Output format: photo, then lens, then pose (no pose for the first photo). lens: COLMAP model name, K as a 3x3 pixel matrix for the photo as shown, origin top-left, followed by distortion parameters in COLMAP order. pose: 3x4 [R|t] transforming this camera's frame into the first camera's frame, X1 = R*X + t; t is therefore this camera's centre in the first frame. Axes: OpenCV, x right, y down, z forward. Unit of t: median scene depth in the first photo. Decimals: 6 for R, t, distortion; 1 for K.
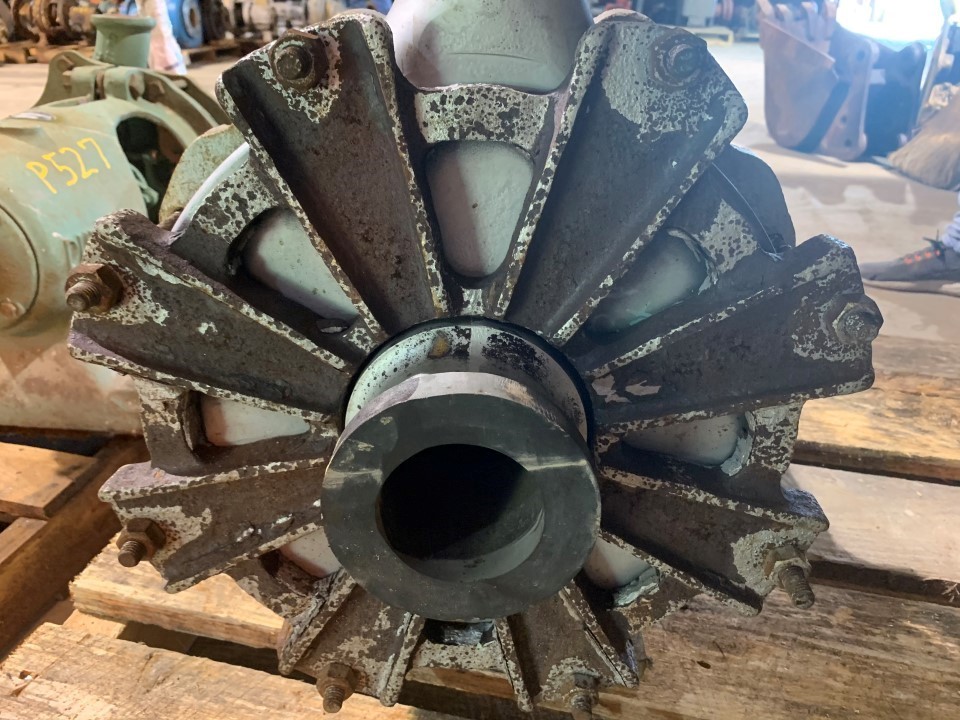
lens RADIAL K [[759.1, 0, 473.7], [0, 759.1, 354.9], [0, 0, 1]] dist [-0.011152, -0.003467]
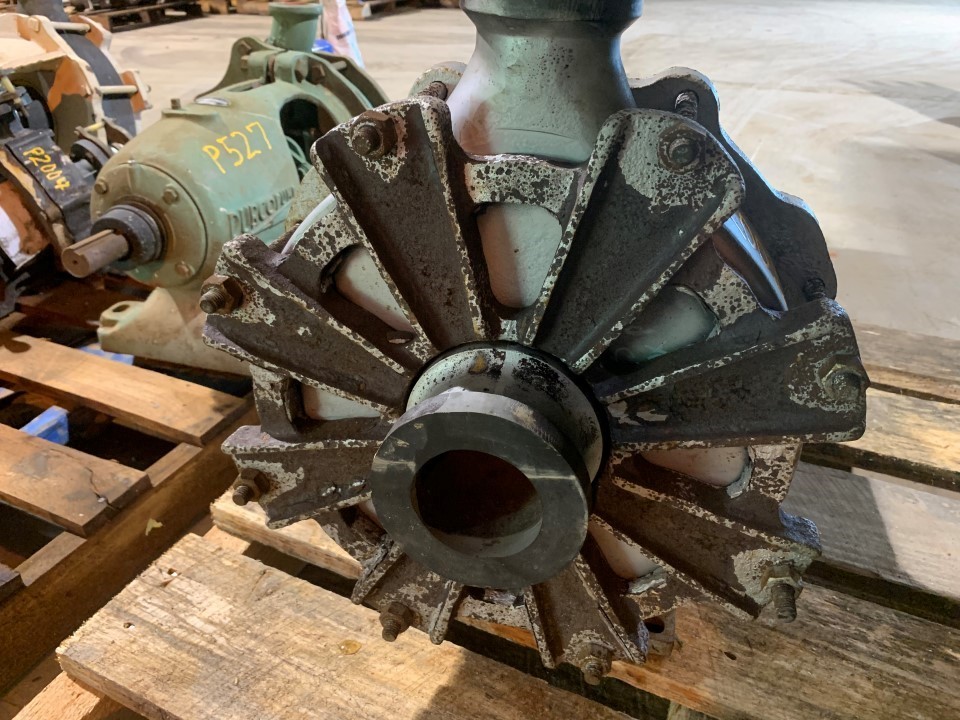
lens RADIAL K [[759.1, 0, 473.7], [0, 759.1, 354.9], [0, 0, 1]] dist [-0.011152, -0.003467]
pose [[0.975307, 0.094520, -0.199605, 0.178658], [-0.081120, 0.993931, 0.074297, -0.110426], [0.205416, -0.056271, 0.977056, -0.178700]]
